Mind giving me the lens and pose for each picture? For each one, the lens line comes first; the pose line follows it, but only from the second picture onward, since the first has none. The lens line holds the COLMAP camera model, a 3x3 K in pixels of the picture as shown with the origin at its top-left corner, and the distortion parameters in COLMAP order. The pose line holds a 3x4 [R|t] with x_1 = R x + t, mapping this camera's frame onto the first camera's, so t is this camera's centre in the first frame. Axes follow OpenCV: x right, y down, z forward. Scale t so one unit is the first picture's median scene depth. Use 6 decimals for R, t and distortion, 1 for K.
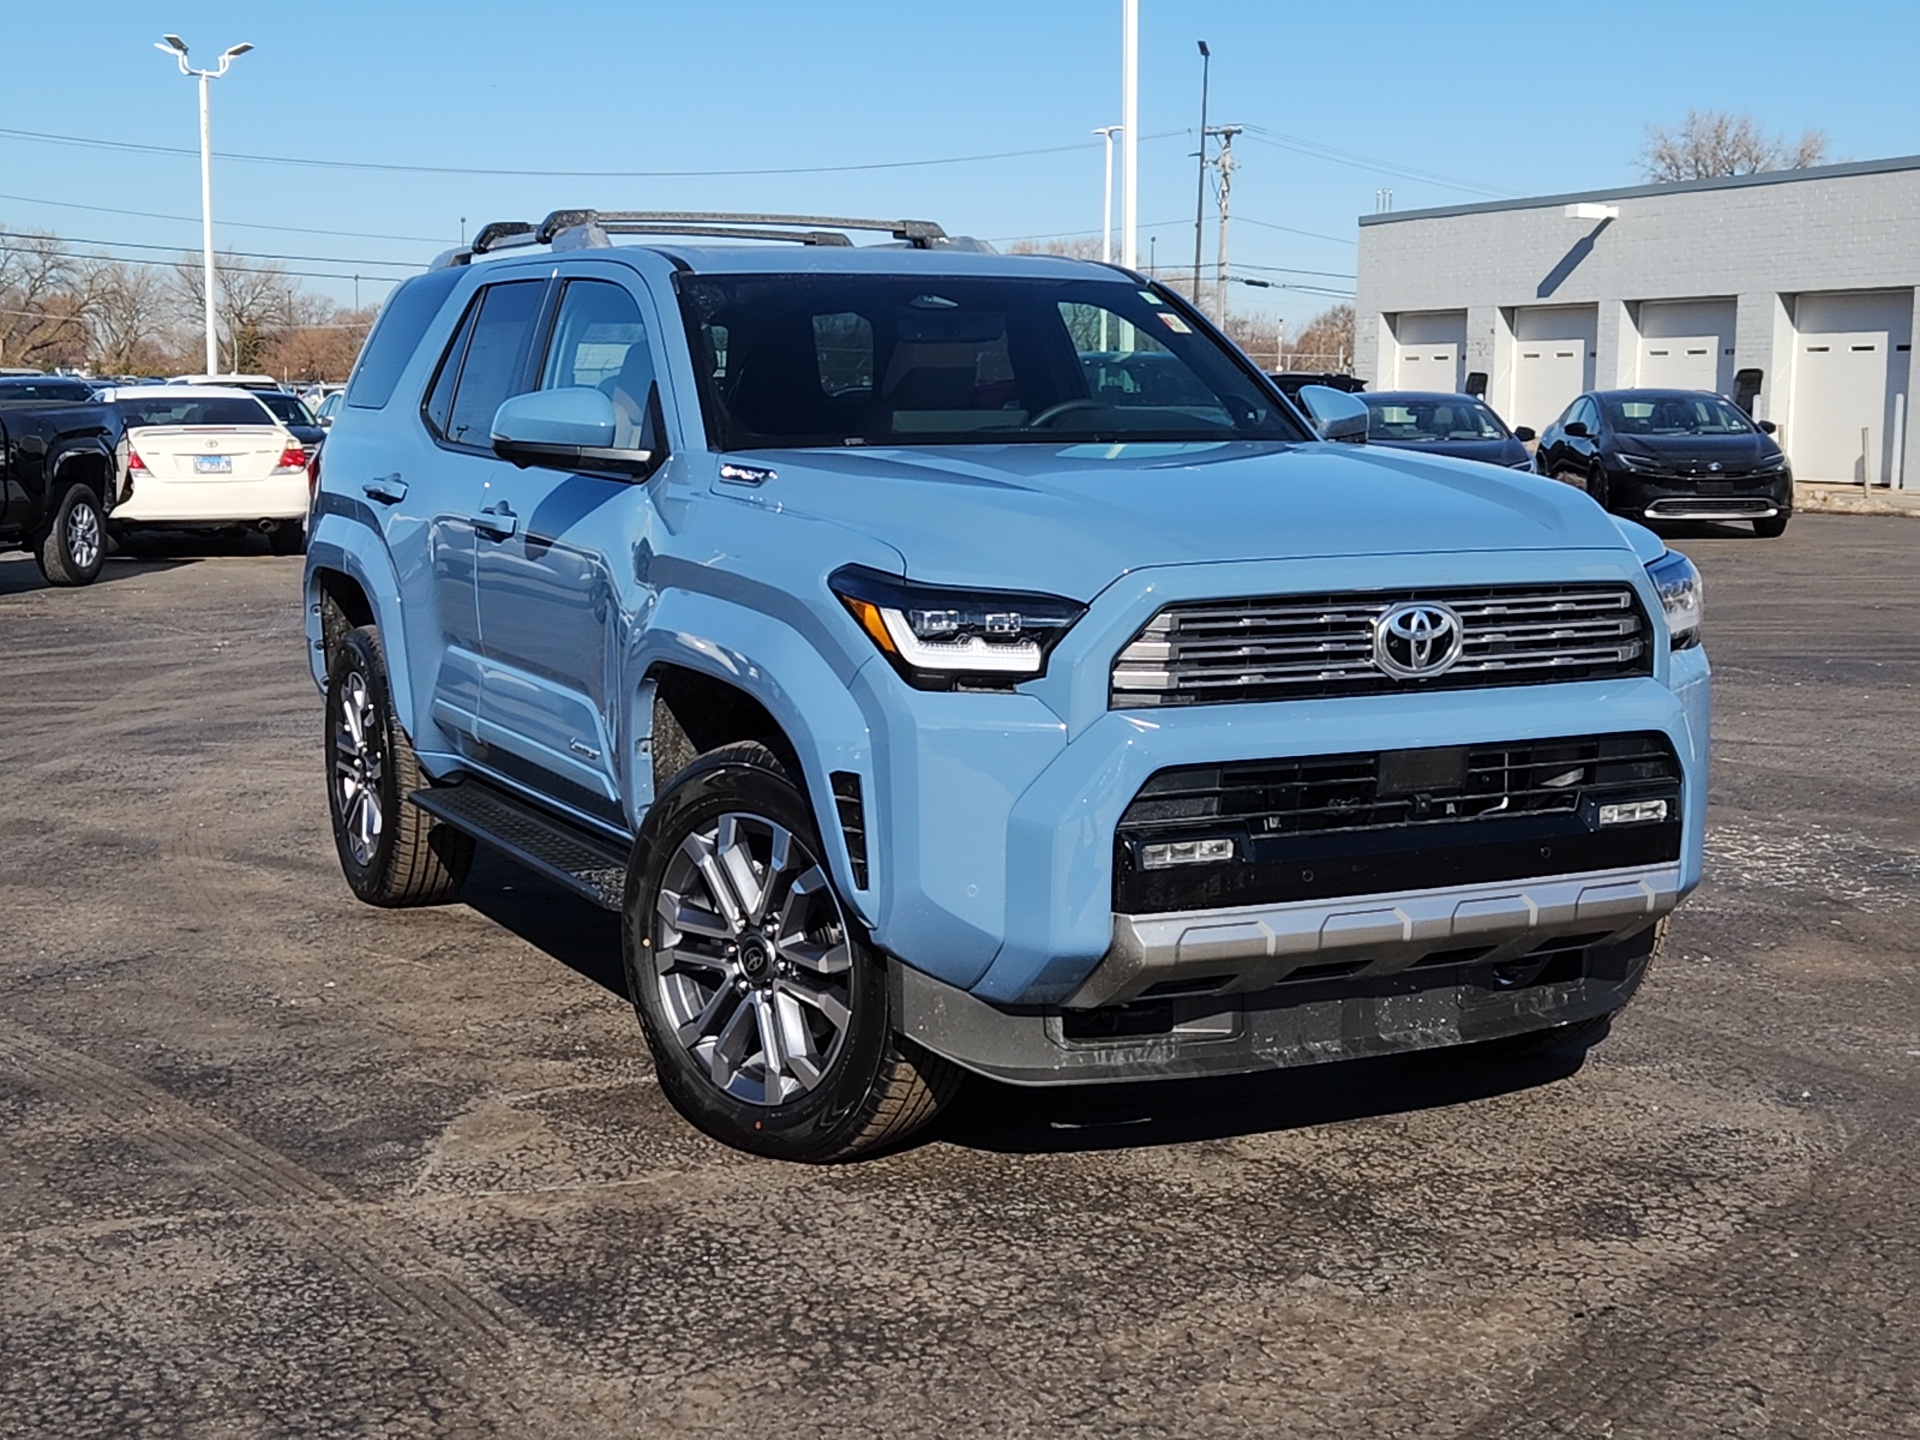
lens RADIAL K [[1808.8, 0, 957.4], [0, 1808.8, 703.7], [0, 0, 1]] dist [0.039866, 0.000000]
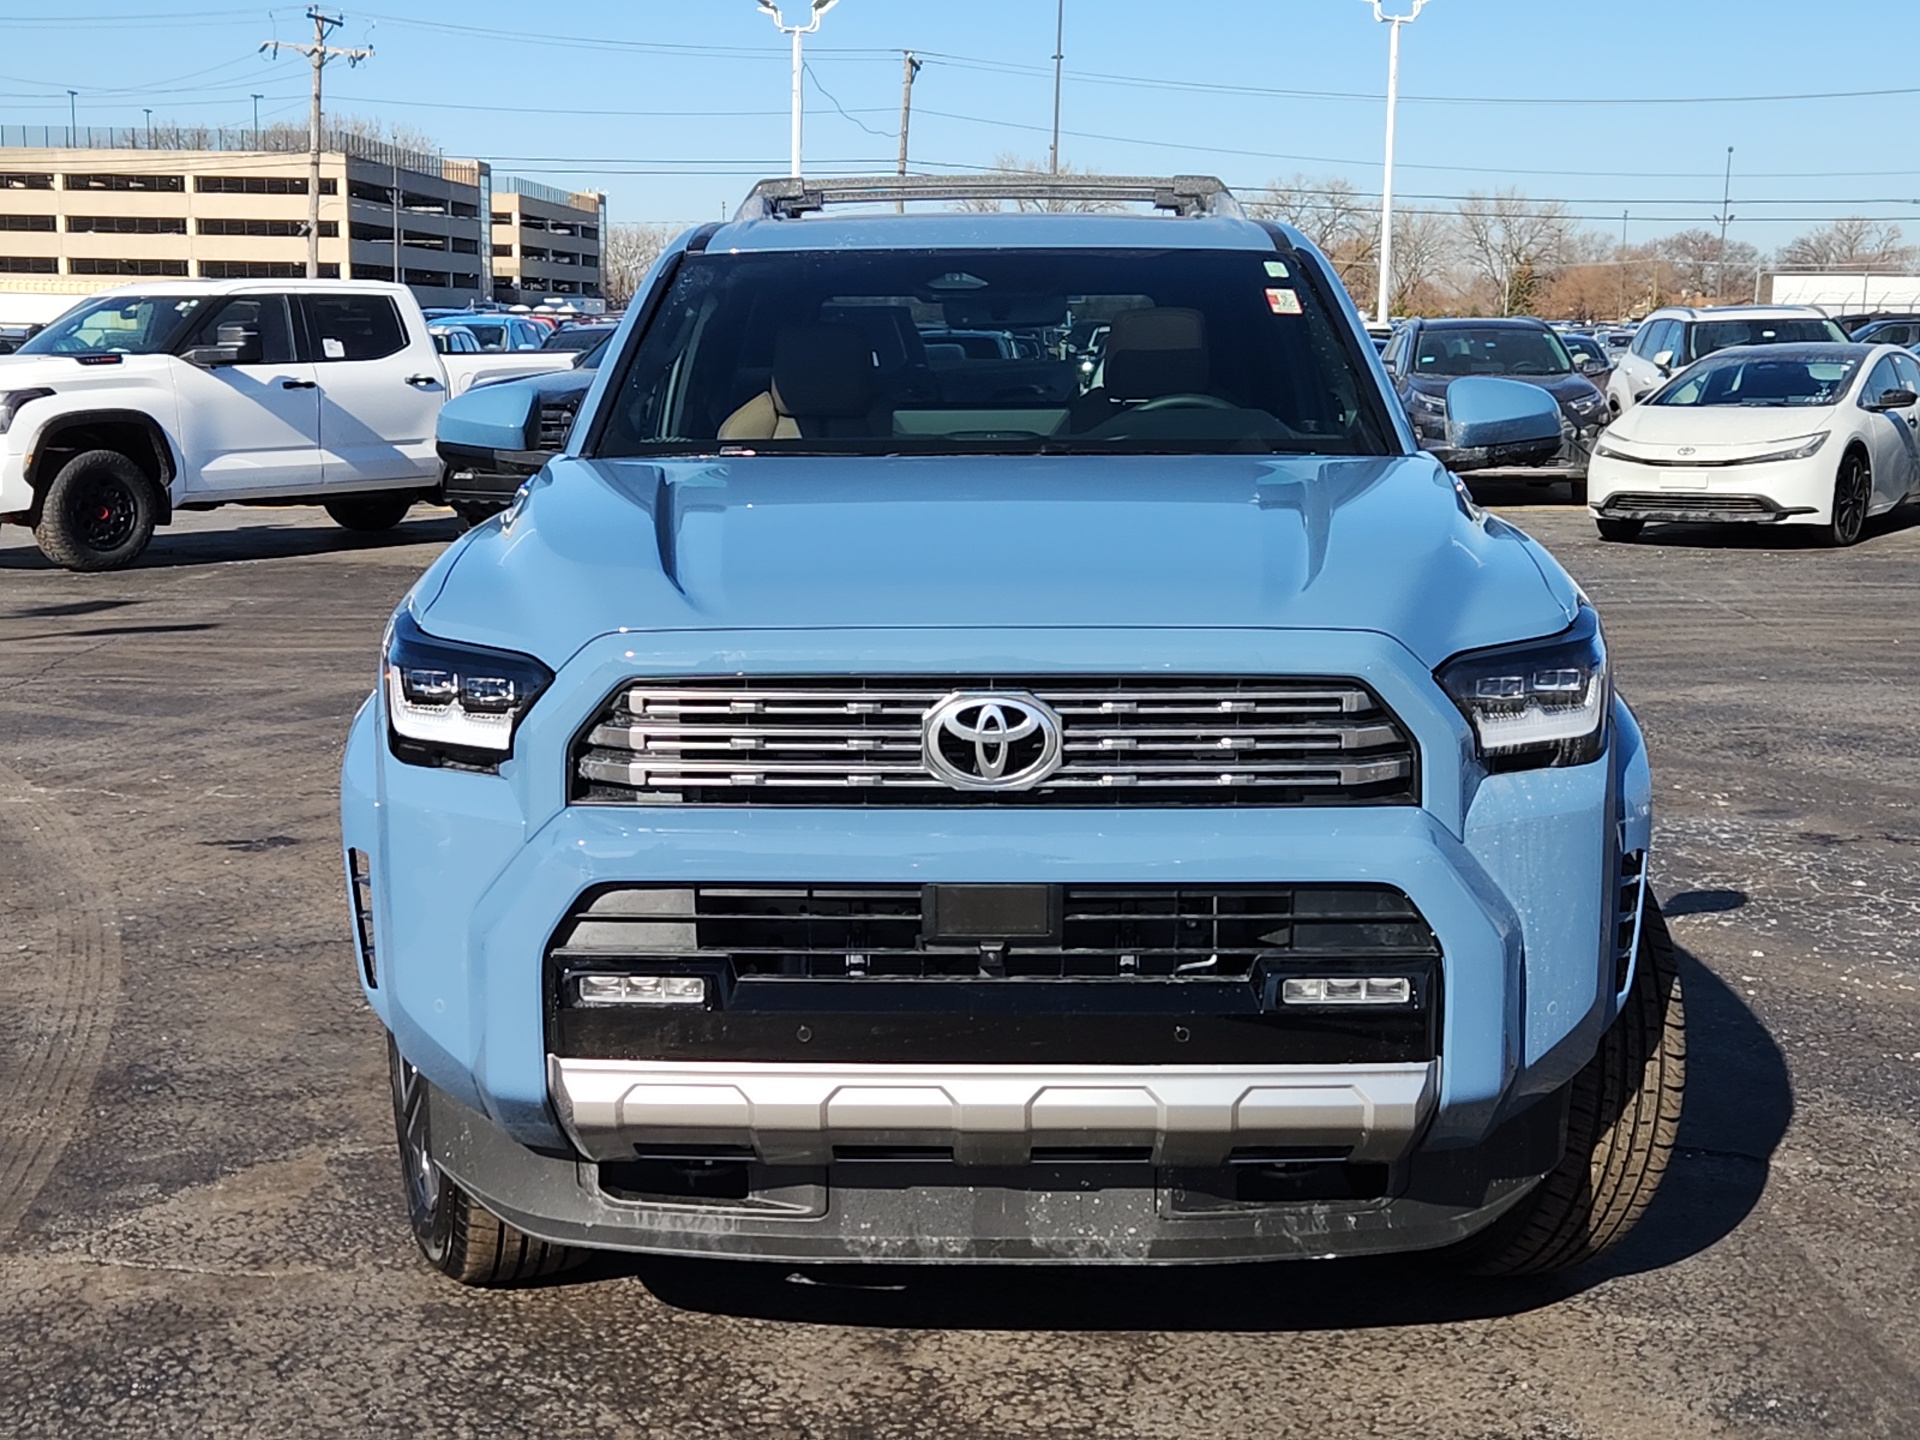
lens RADIAL K [[1942.5, 0, 961.3], [0, 1942.5, 735.6], [0, 0, 1]] dist [0.044115, 0.000000]
pose [[0.937335, 0.065891, -0.342143, 0.498472], [-0.058507, 0.997778, 0.031871, -0.060151], [0.343483, -0.009857, 0.939107, 0.216927]]
